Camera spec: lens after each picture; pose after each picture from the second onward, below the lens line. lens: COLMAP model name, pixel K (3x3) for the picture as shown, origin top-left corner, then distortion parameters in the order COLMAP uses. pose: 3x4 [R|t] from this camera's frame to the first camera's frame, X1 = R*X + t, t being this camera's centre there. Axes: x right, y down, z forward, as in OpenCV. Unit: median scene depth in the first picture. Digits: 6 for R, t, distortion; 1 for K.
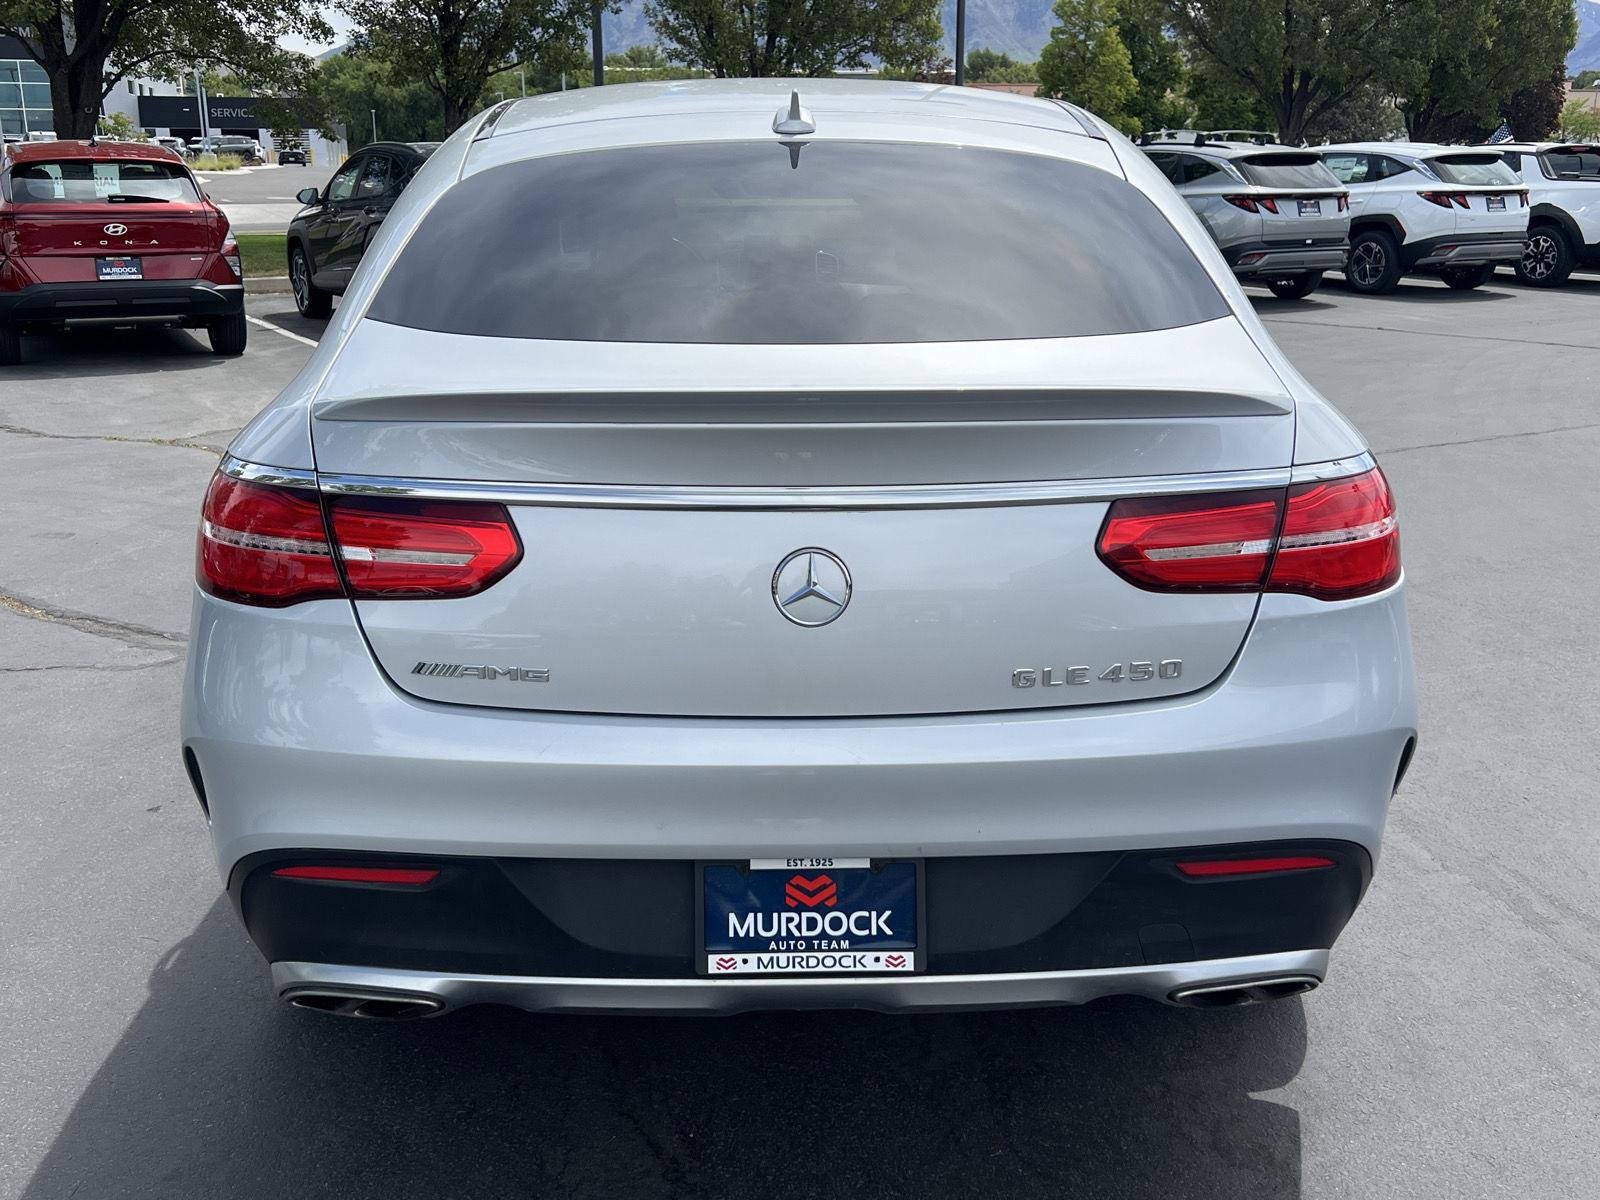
lens RADIAL K [[1582.0, 0, 817.3], [0, 1582.0, 609.6], [0, 0, 1]] dist [0.022562, 0.000000]
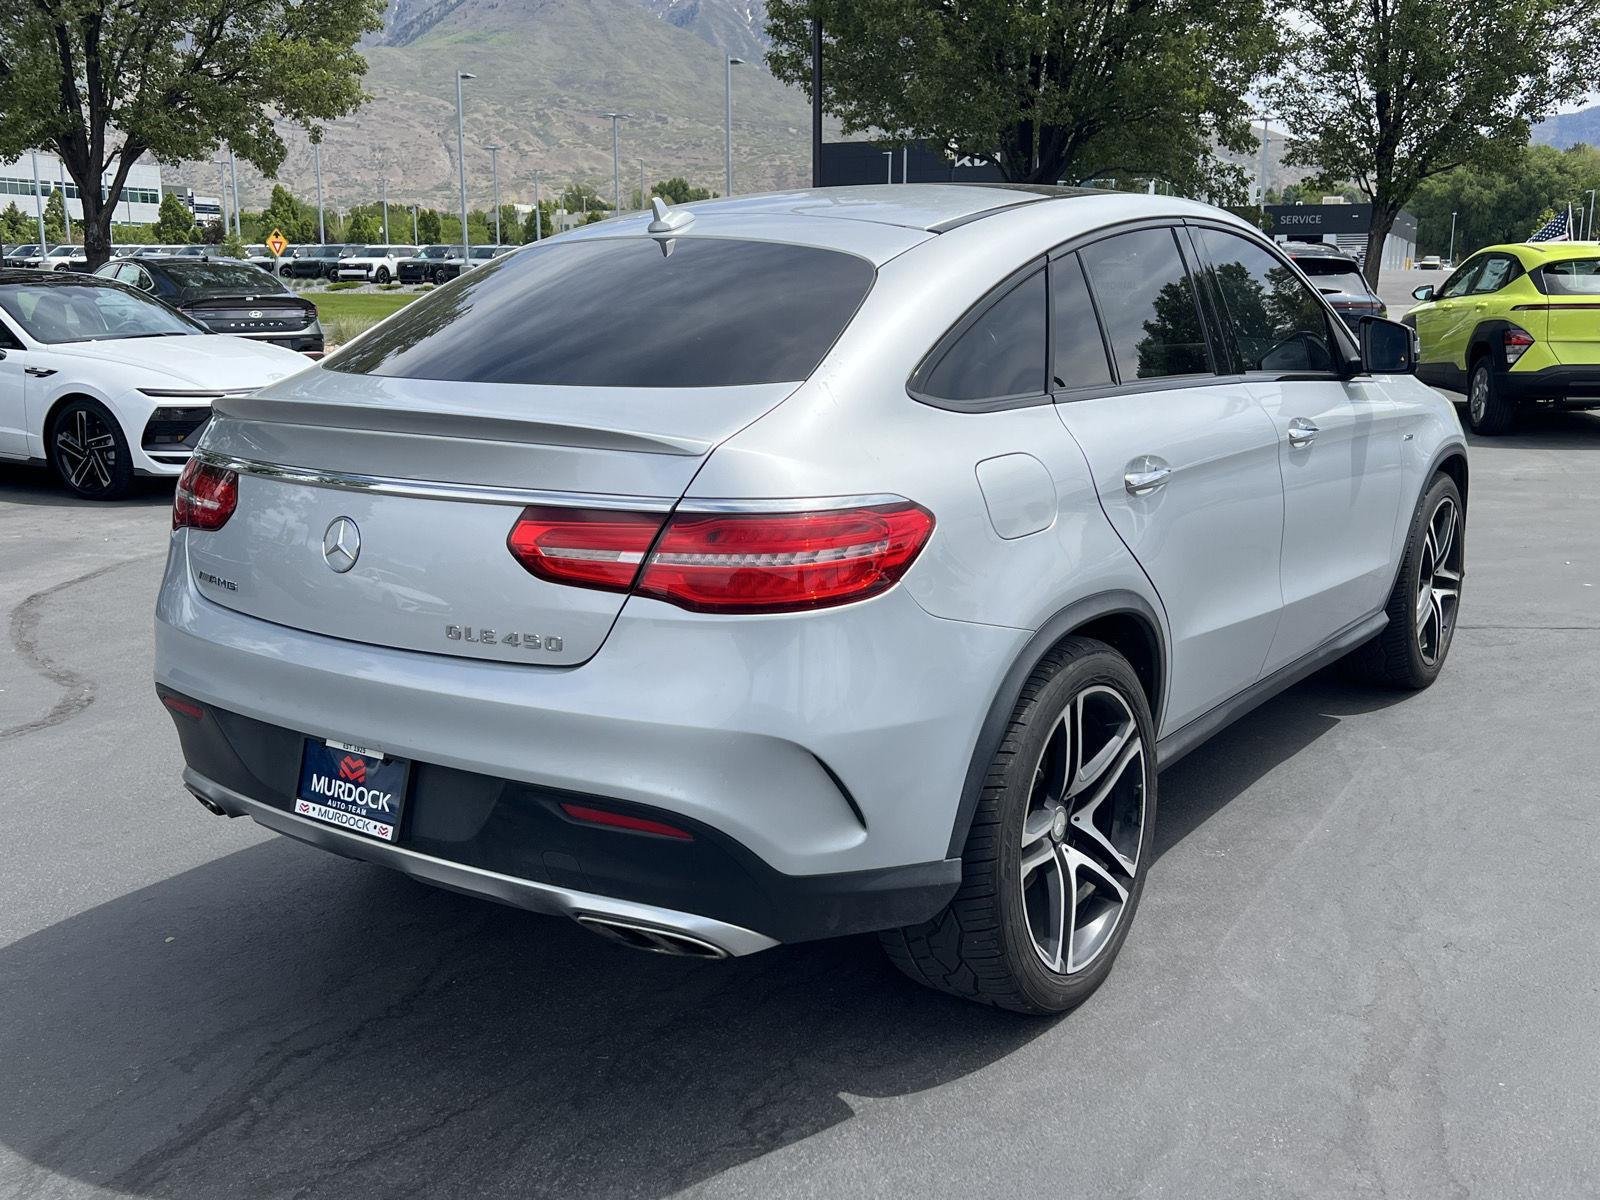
lens RADIAL K [[1582.0, 0, 809.4], [0, 1582.0, 597.8], [0, 0, 1]] dist [0.022562, 0.000000]
pose [[0.801922, 0.123544, -0.584515, 1.102638], [-0.162985, 0.986513, -0.015095, -0.012885], [0.574767, 0.107372, 0.811243, 0.092144]]
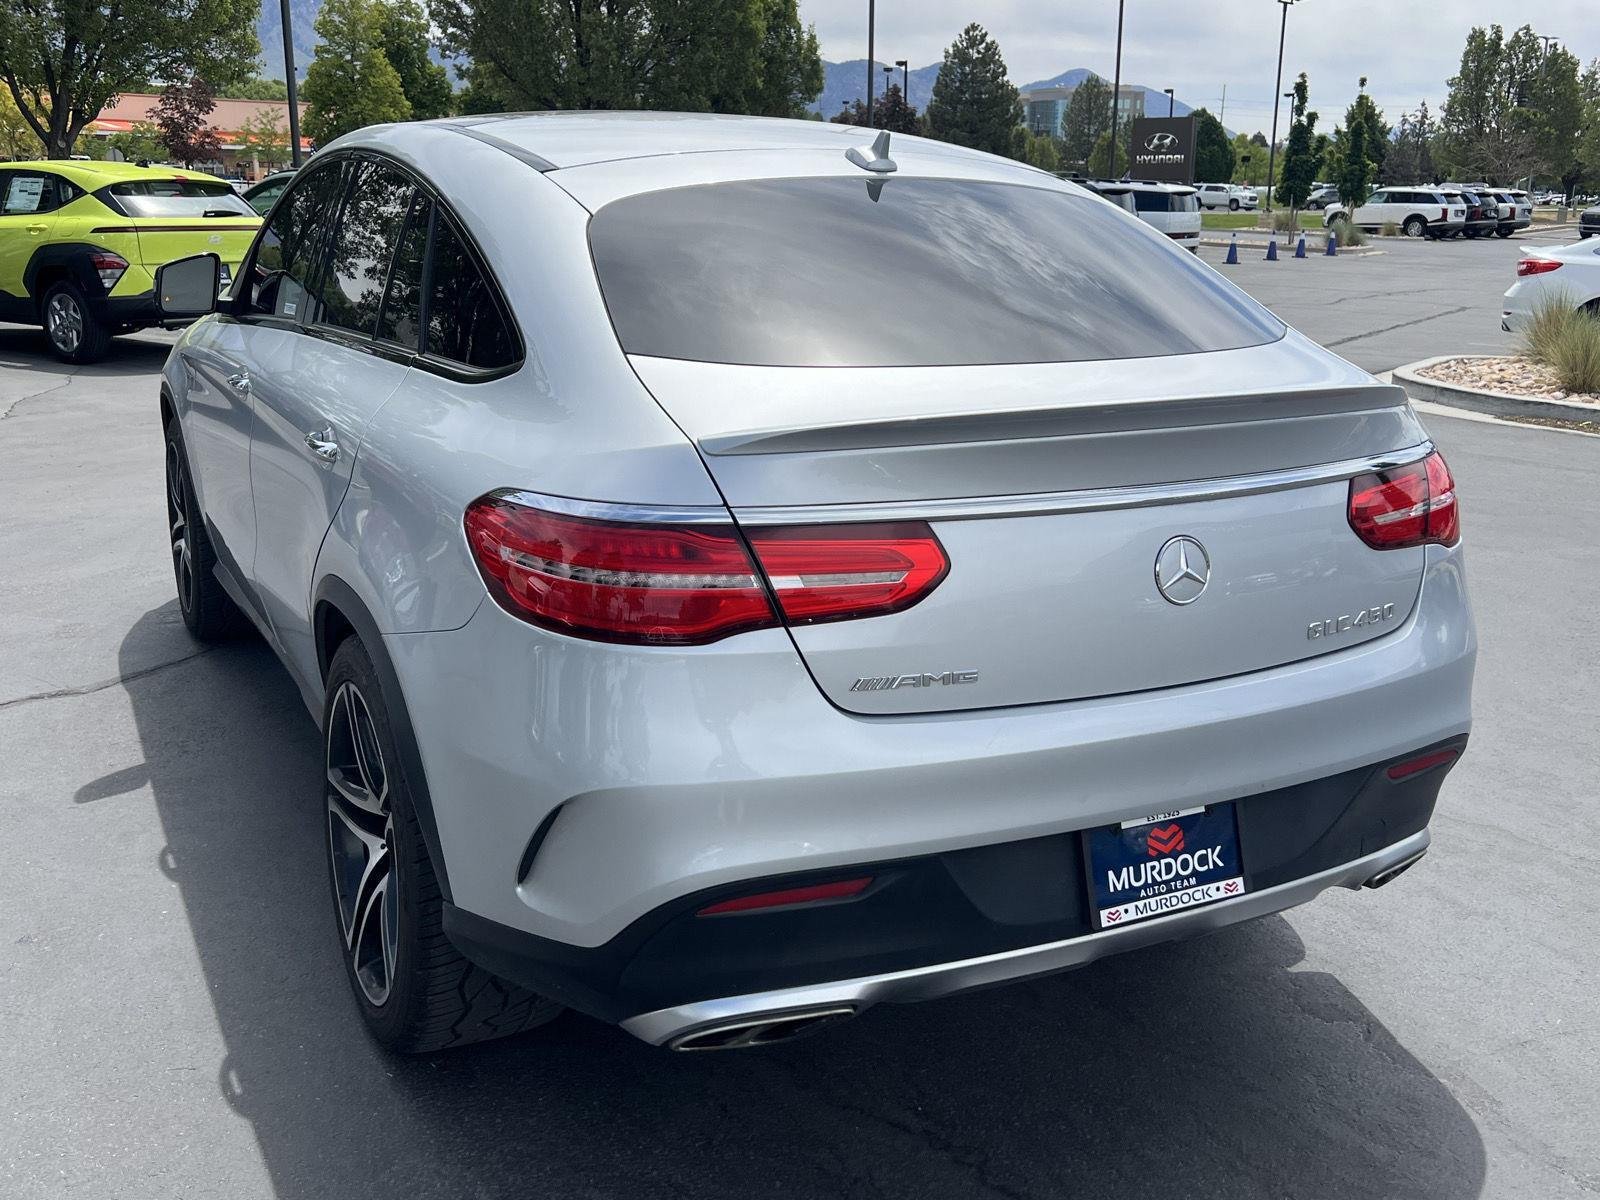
lens RADIAL K [[1582.0, 0, 805.5], [0, 1582.0, 592.3], [0, 0, 1]] dist [0.022562, 0.000000]
pose [[0.900517, -0.098252, 0.423575, -0.701352], [0.107931, 0.994158, 0.001144, -0.028101], [-0.421213, 0.044687, 0.905860, 0.069192]]
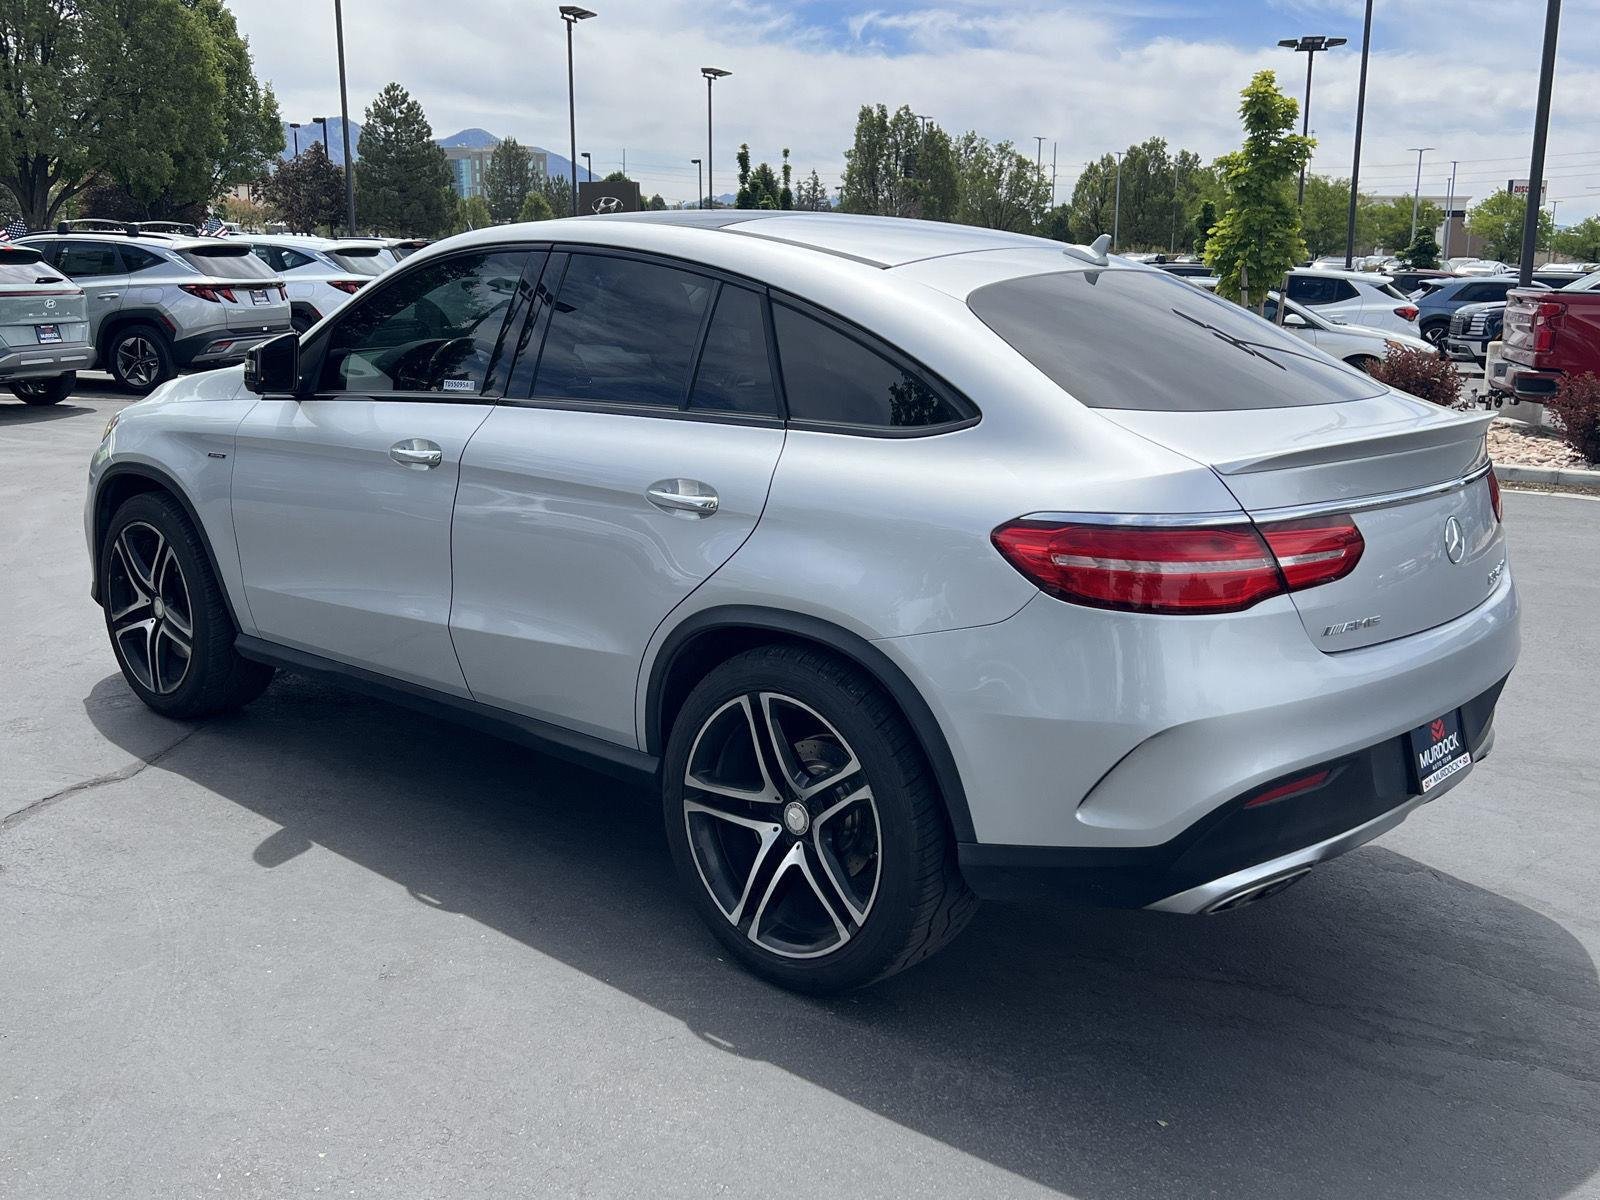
lens RADIAL K [[1582.0, 0, 804.6], [0, 1582.0, 594.9], [0, 0, 1]] dist [0.022562, 0.000000]
pose [[0.685448, -0.147413, 0.713043, -1.596710], [0.188539, 0.981825, 0.021739, -0.116892], [-0.703288, 0.119536, 0.700783, 0.294744]]
